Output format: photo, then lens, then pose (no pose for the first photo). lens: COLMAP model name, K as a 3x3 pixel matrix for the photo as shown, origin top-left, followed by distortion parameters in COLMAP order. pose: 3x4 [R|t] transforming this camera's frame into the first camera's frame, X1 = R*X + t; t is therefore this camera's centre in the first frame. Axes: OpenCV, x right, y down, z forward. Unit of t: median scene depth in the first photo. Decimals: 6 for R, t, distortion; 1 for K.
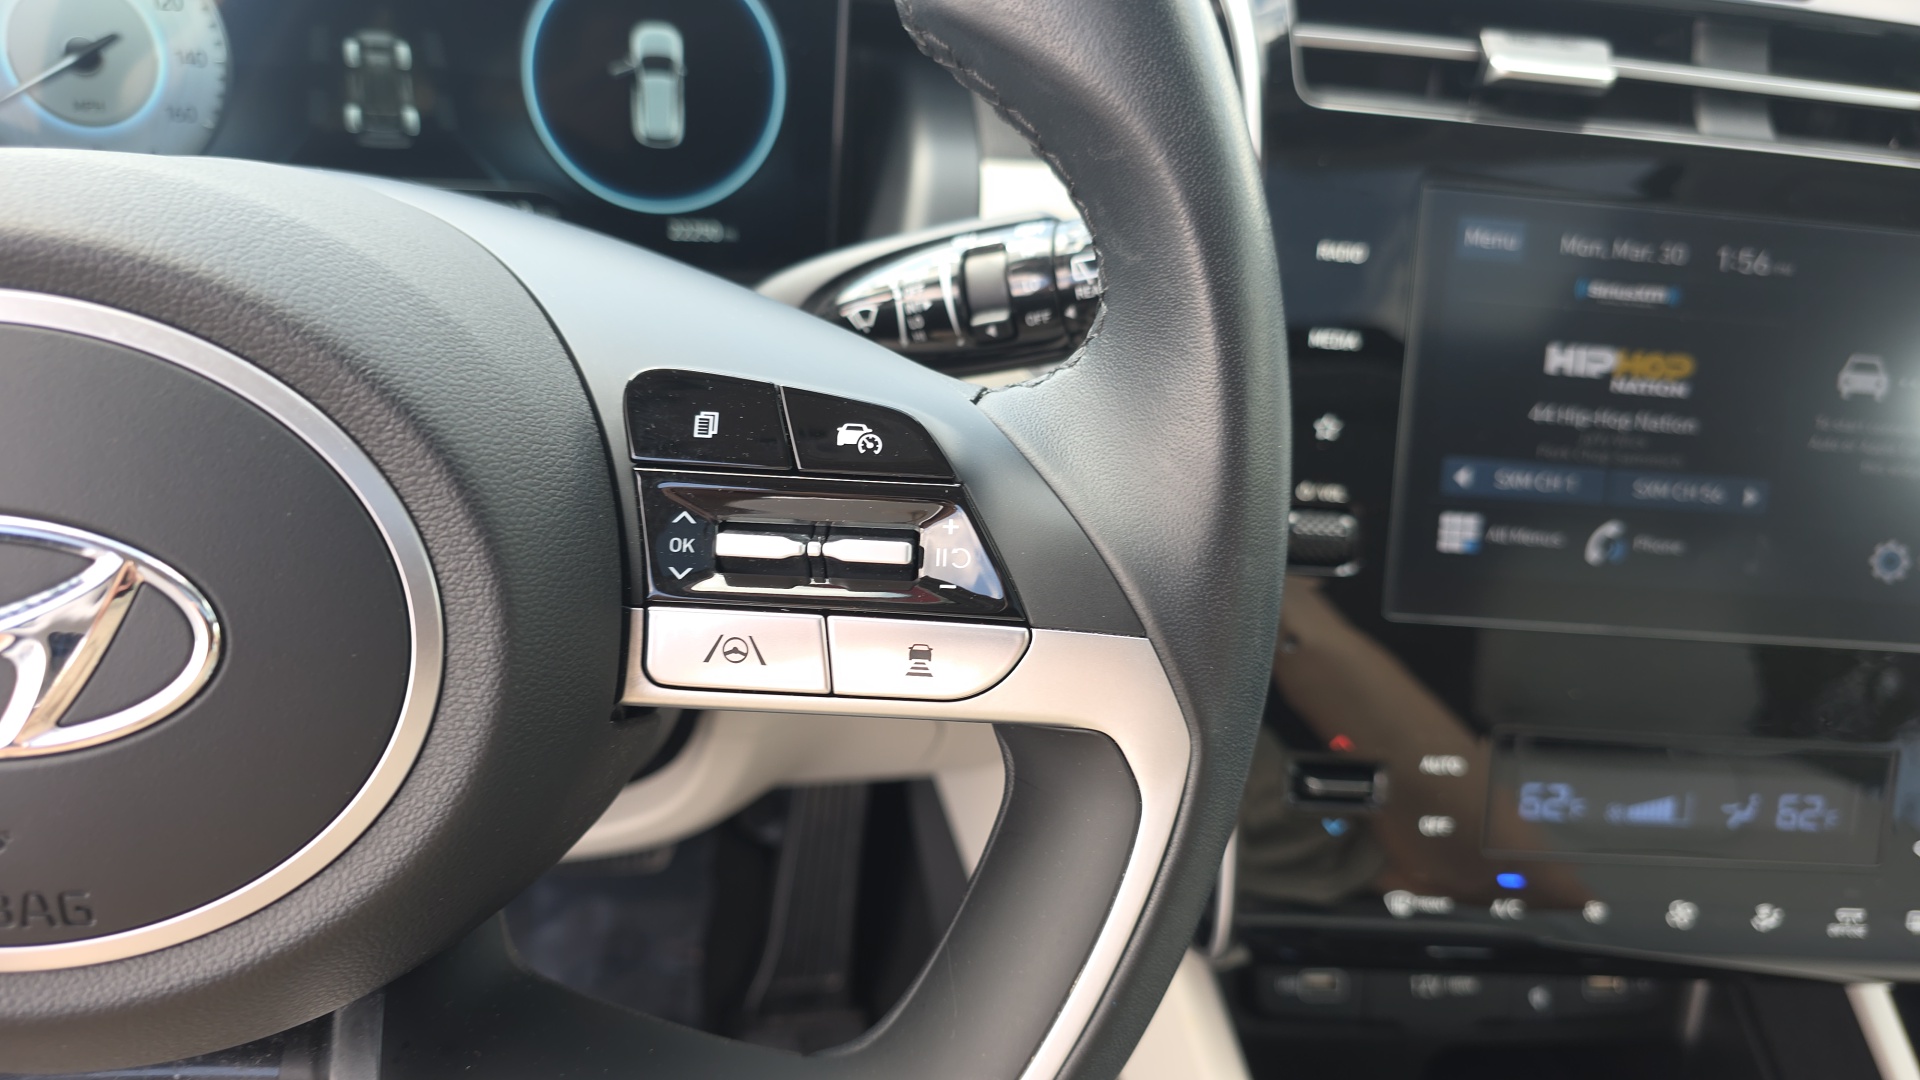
lens RADIAL K [[1349.4, 0, 922.2], [0, 1349.4, 547.6], [0, 0, 1]] dist [-0.016488, -0.005777]
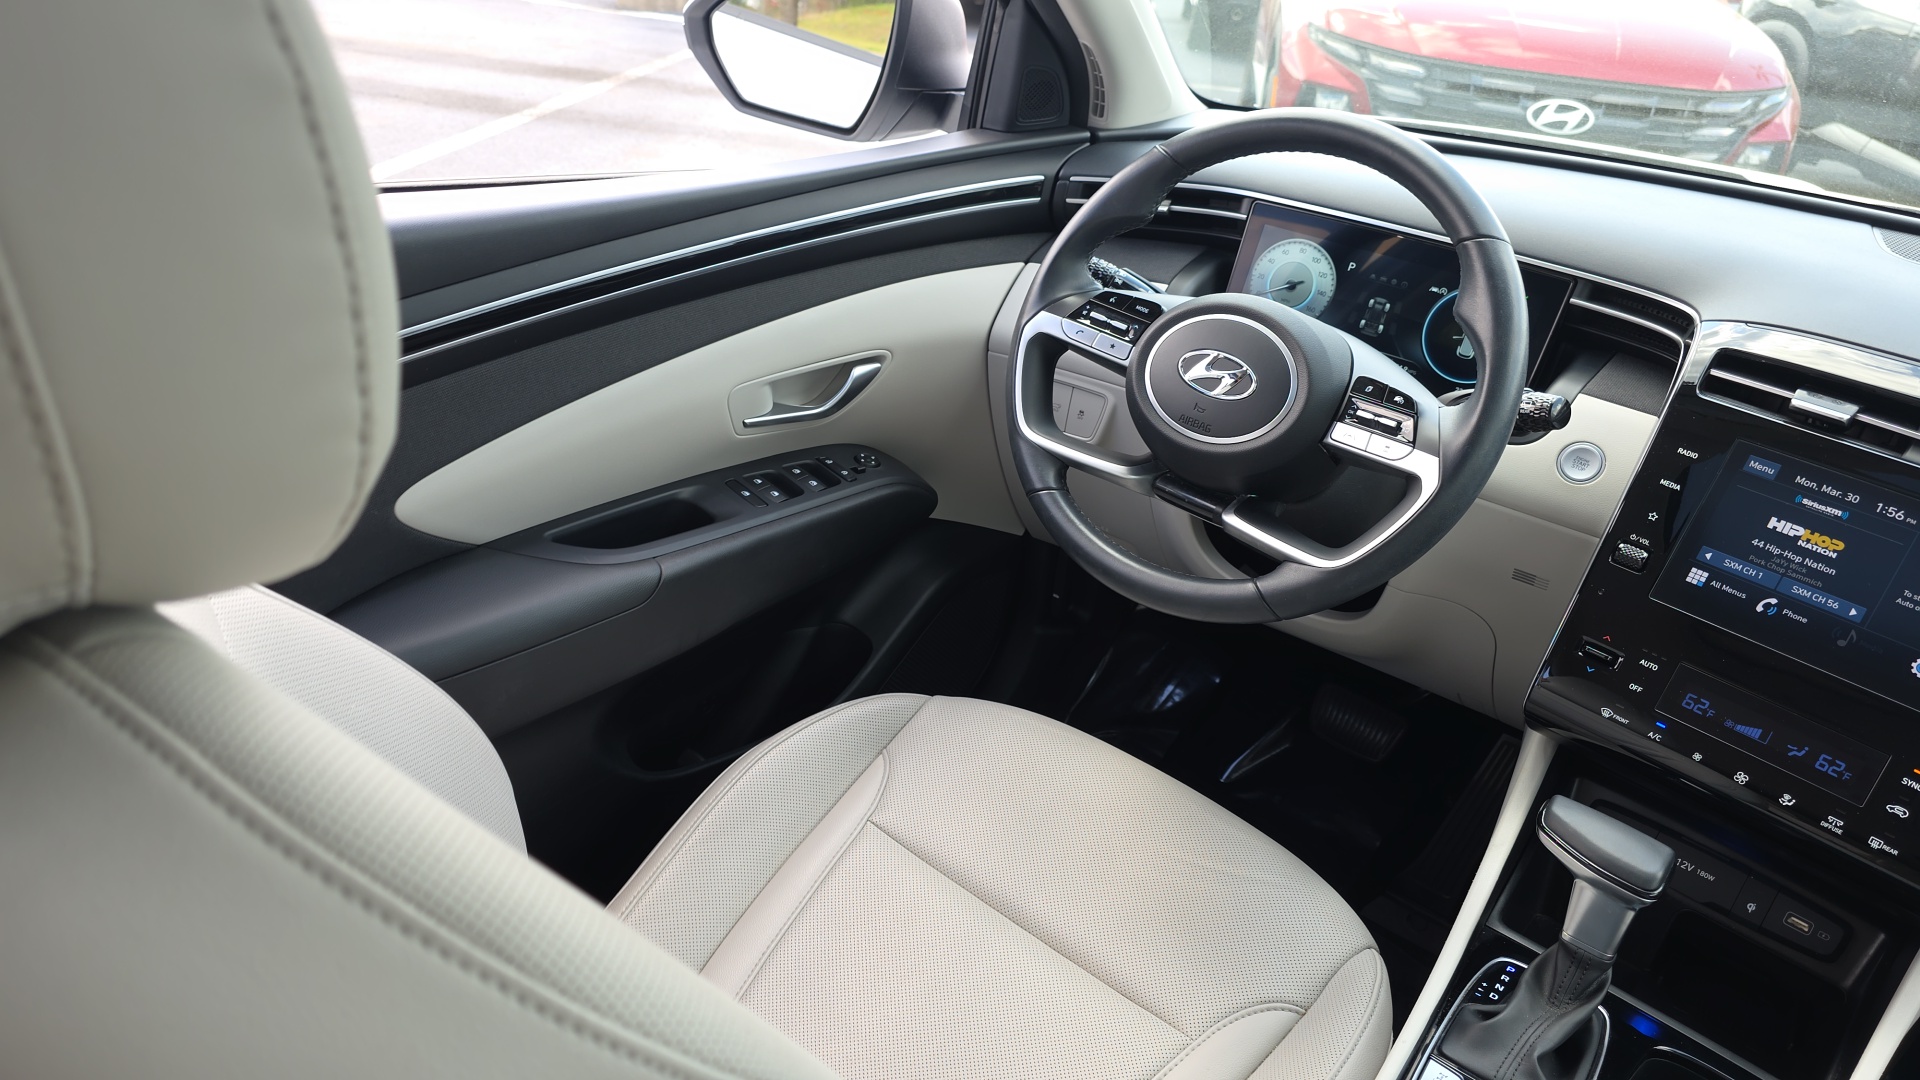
lens RADIAL K [[1286.7, 0, 949.3], [0, 1286.7, 536.3], [0, 0, 1]] dist [0.045106, -0.052260]
pose [[0.666517, 0.320994, -0.672843, 1.033755], [-0.447679, 0.894034, -0.016953, 0.551230], [0.596102, 0.312517, 0.739591, -1.489905]]
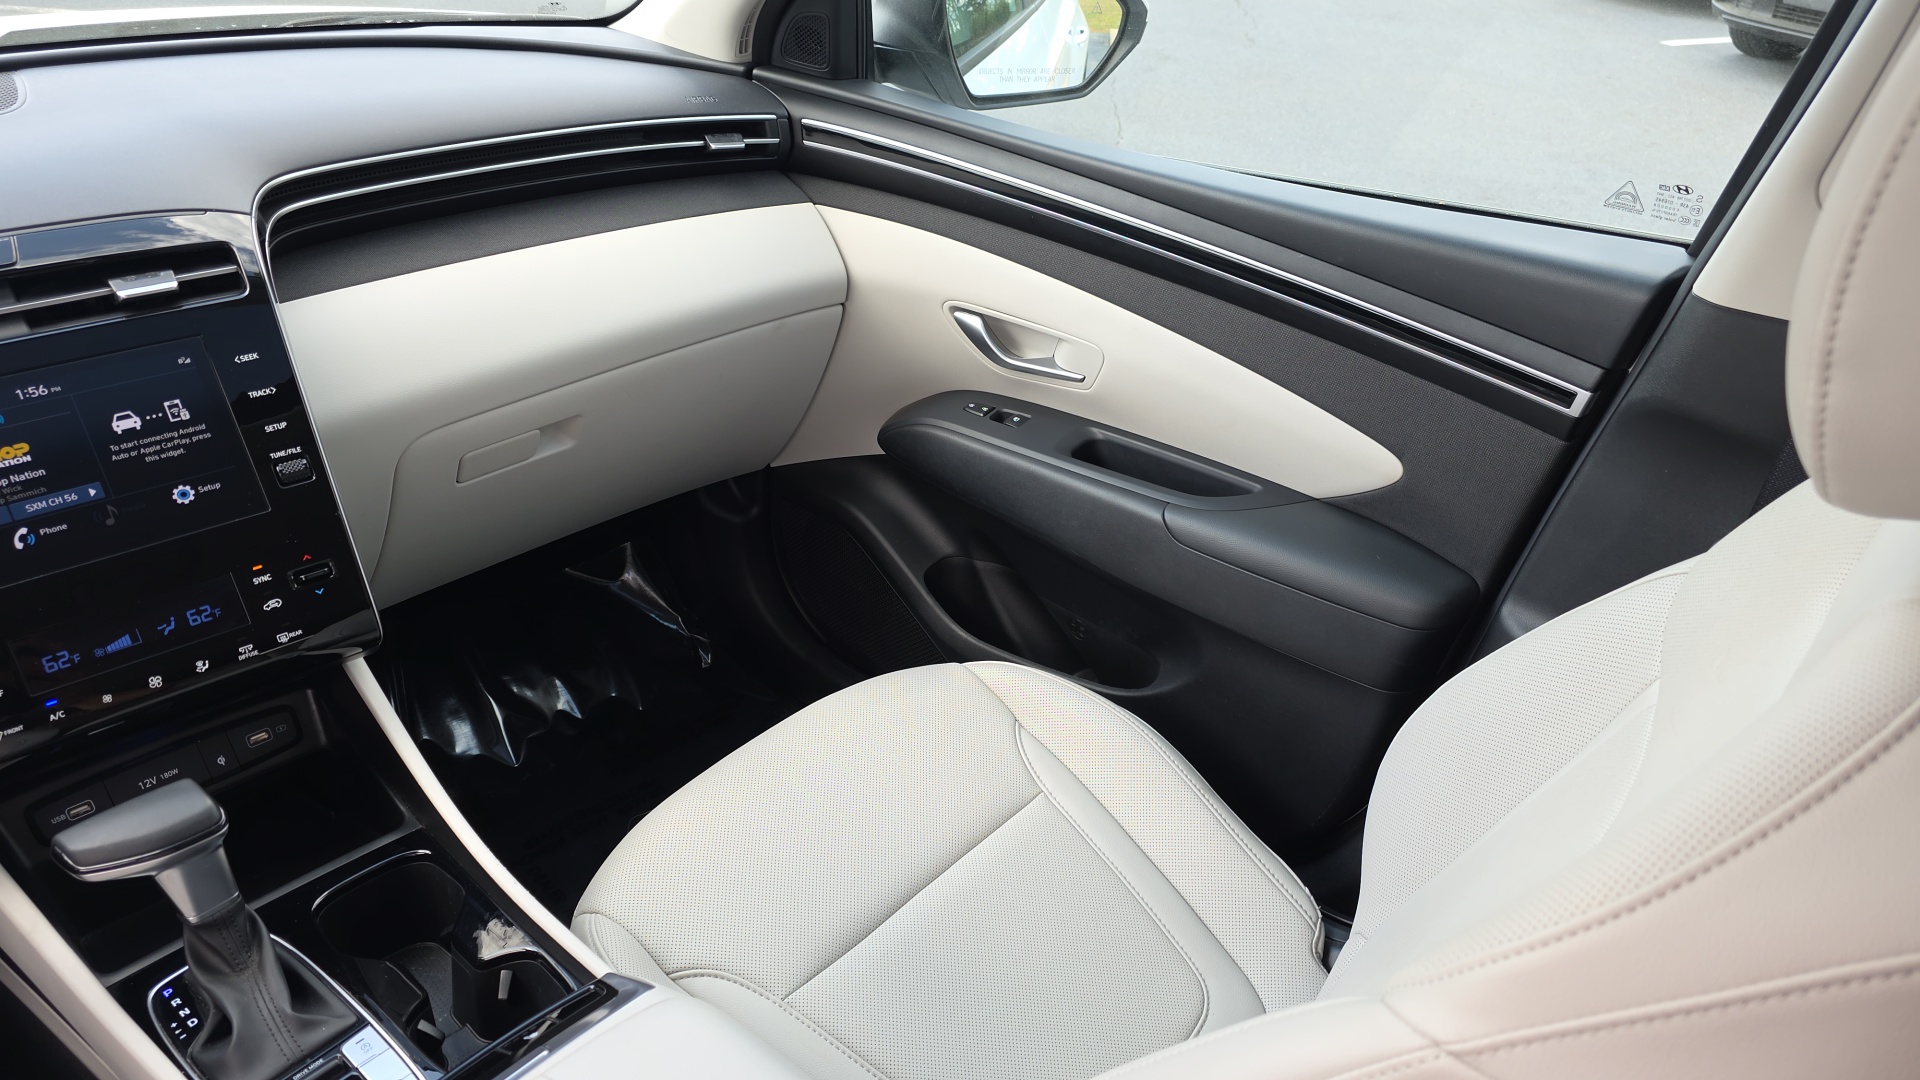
lens RADIAL K [[1286.7, 0, 975.4], [0, 1286.7, 559.0], [0, 0, 1]] dist [0.045106, -0.052260]
pose [[0.749798, -0.389622, 0.534788, 0.531563], [0.382317, 0.914778, 0.130439, 0.335082], [-0.540034, 0.106656, 0.834858, -1.514338]]
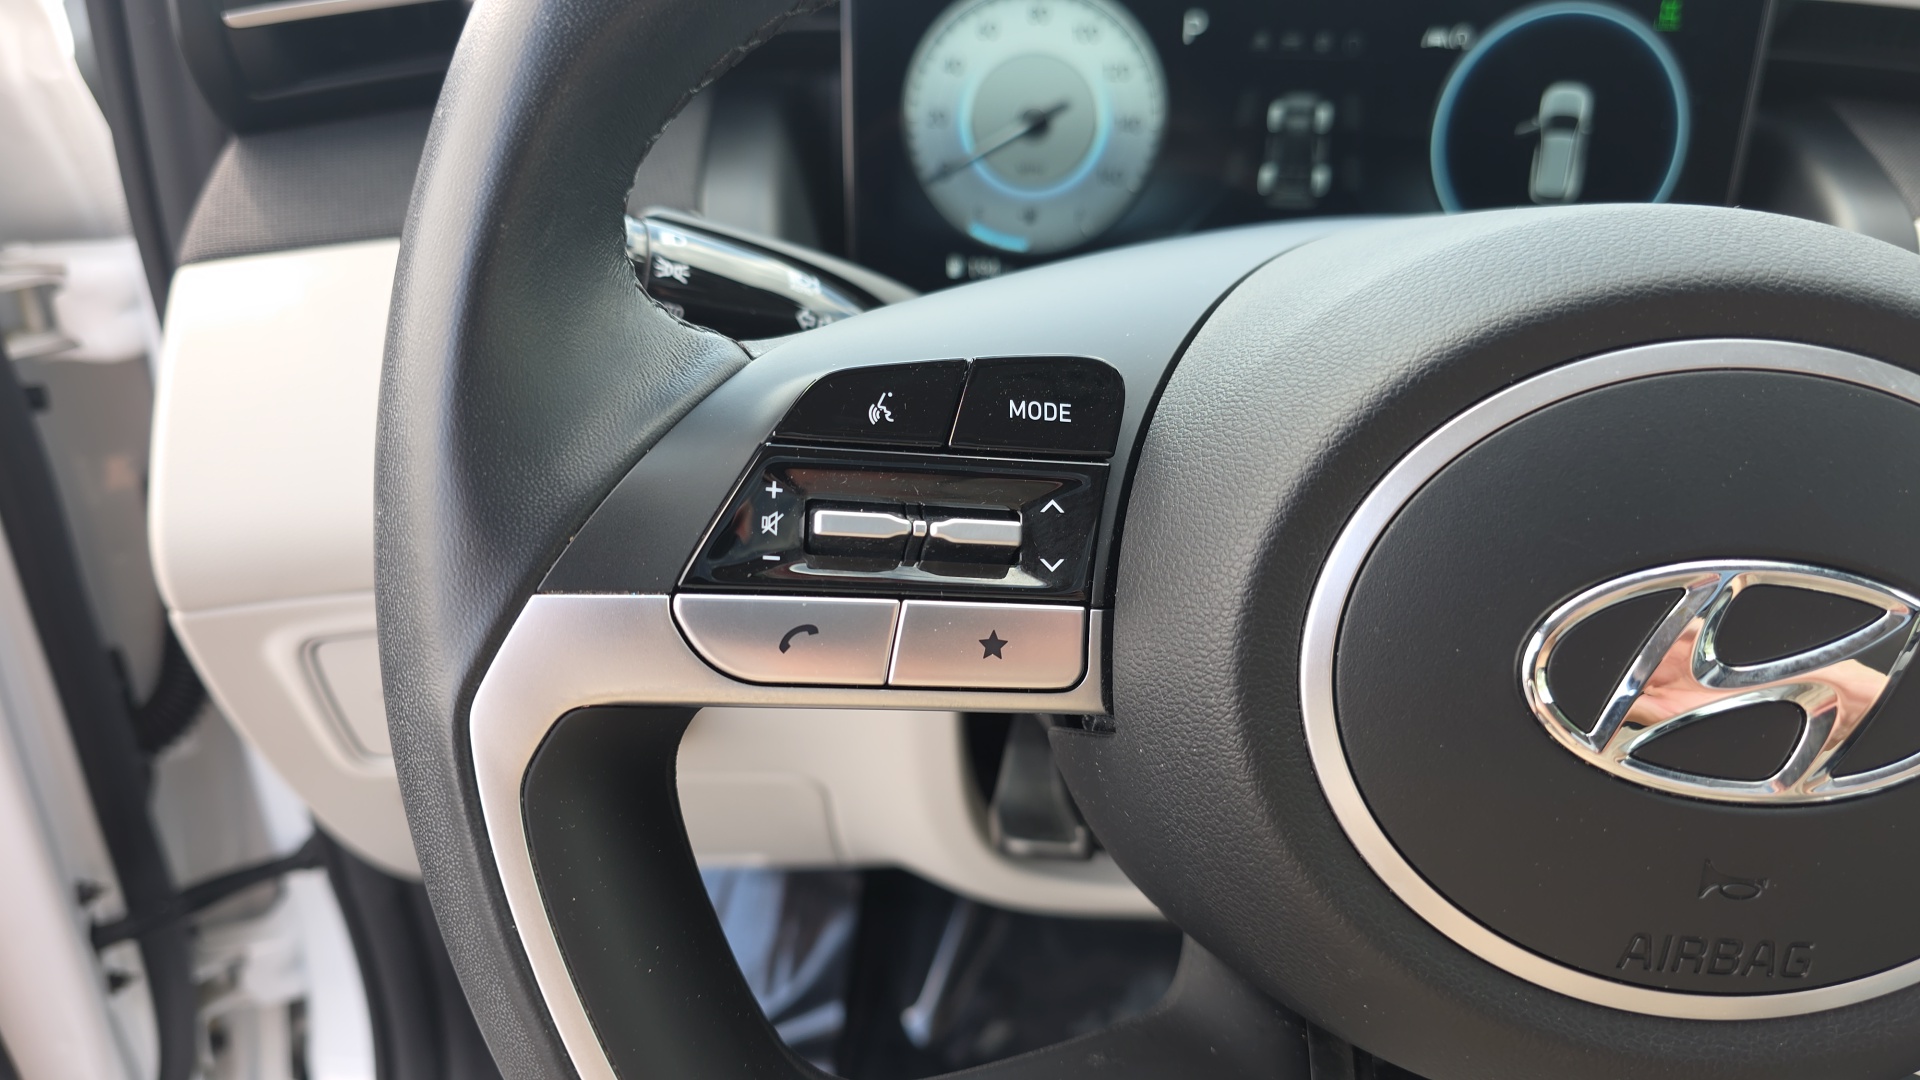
lens RADIAL K [[1286.7, 0, 934.6], [0, 1286.7, 544.9], [0, 0, 1]] dist [0.045106, -0.052260]
pose [[0.985844, 0.033011, -0.164386, -0.517938], [-0.039585, 0.998535, -0.036879, 0.011460], [0.162928, 0.042864, 0.985706, -0.022878]]
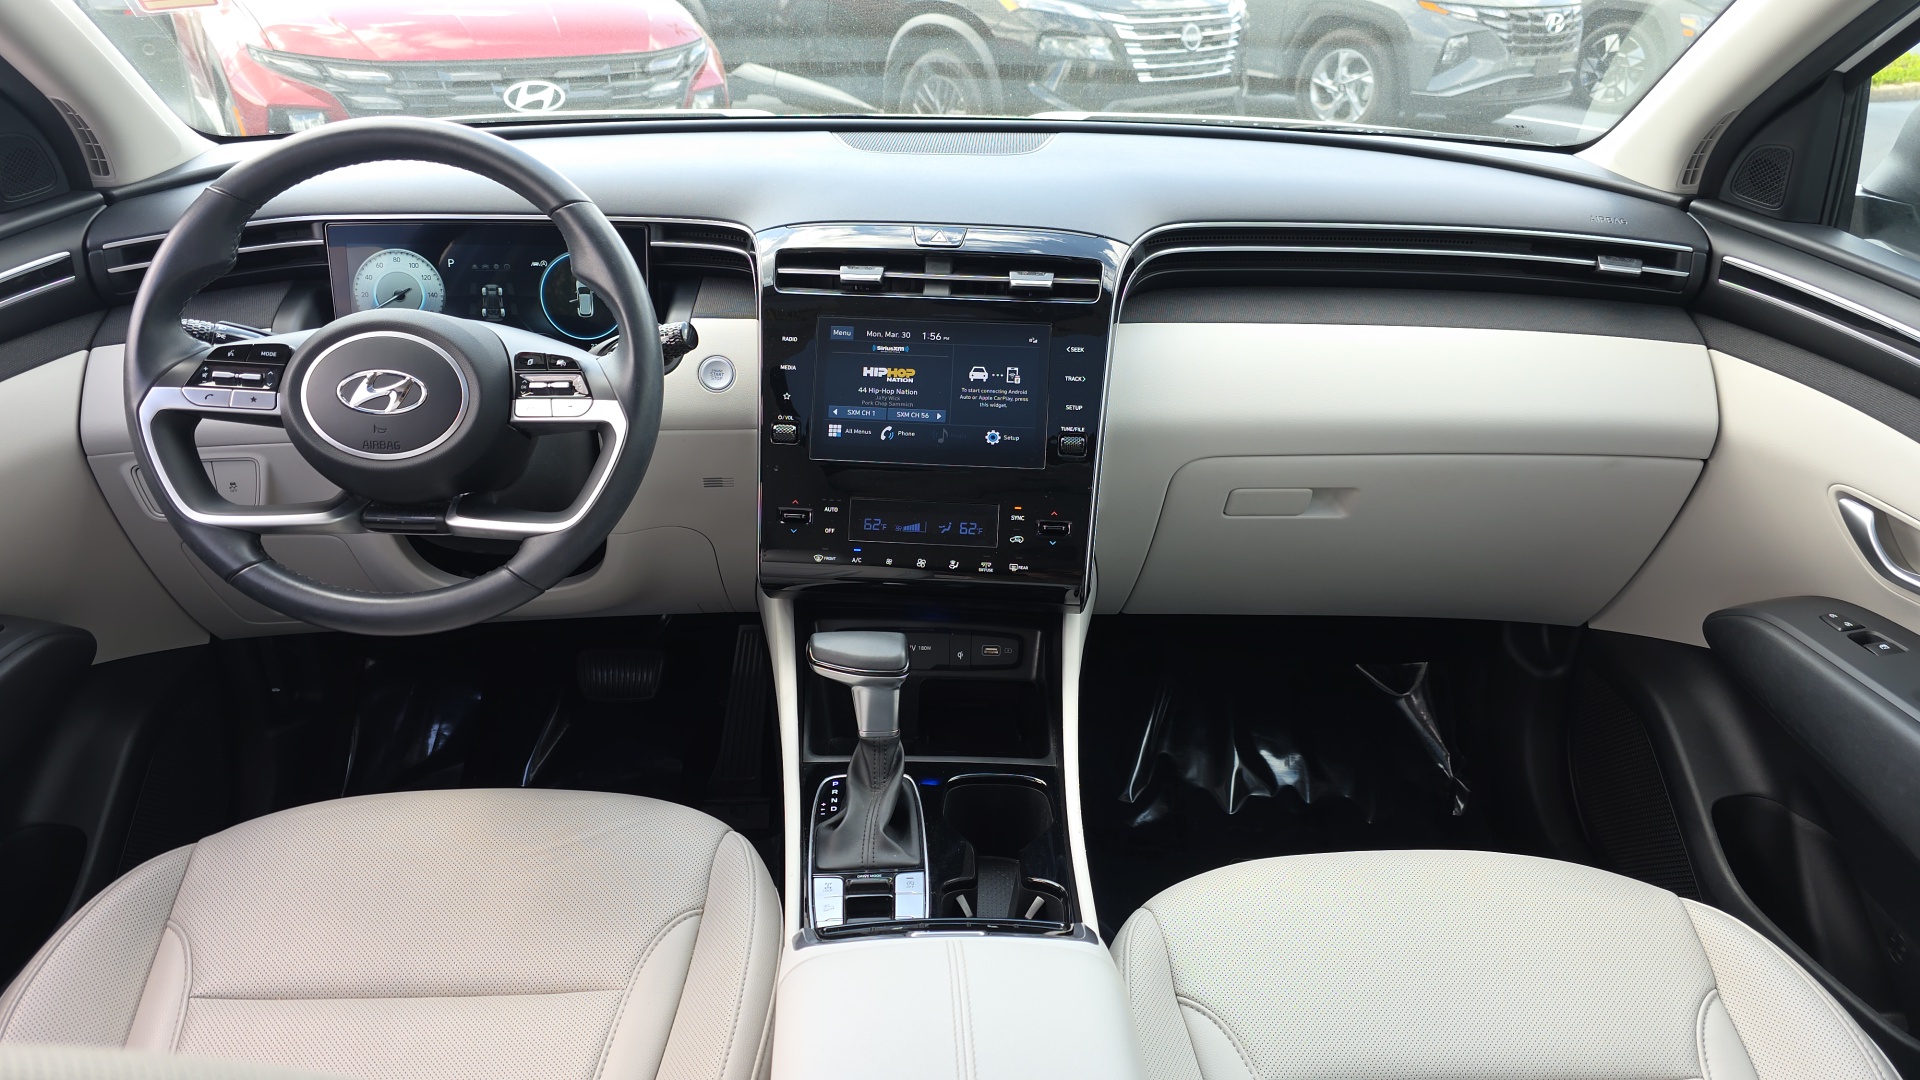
lens RADIAL K [[1286.7, 0, 950.4], [0, 1286.7, 557.9], [0, 0, 1]] dist [0.045106, -0.052260]
pose [[0.991654, -0.025248, -0.126432, 0.999042], [0.006480, 0.989158, -0.146712, 0.679860], [0.128765, 0.144669, 0.981066, -1.690581]]
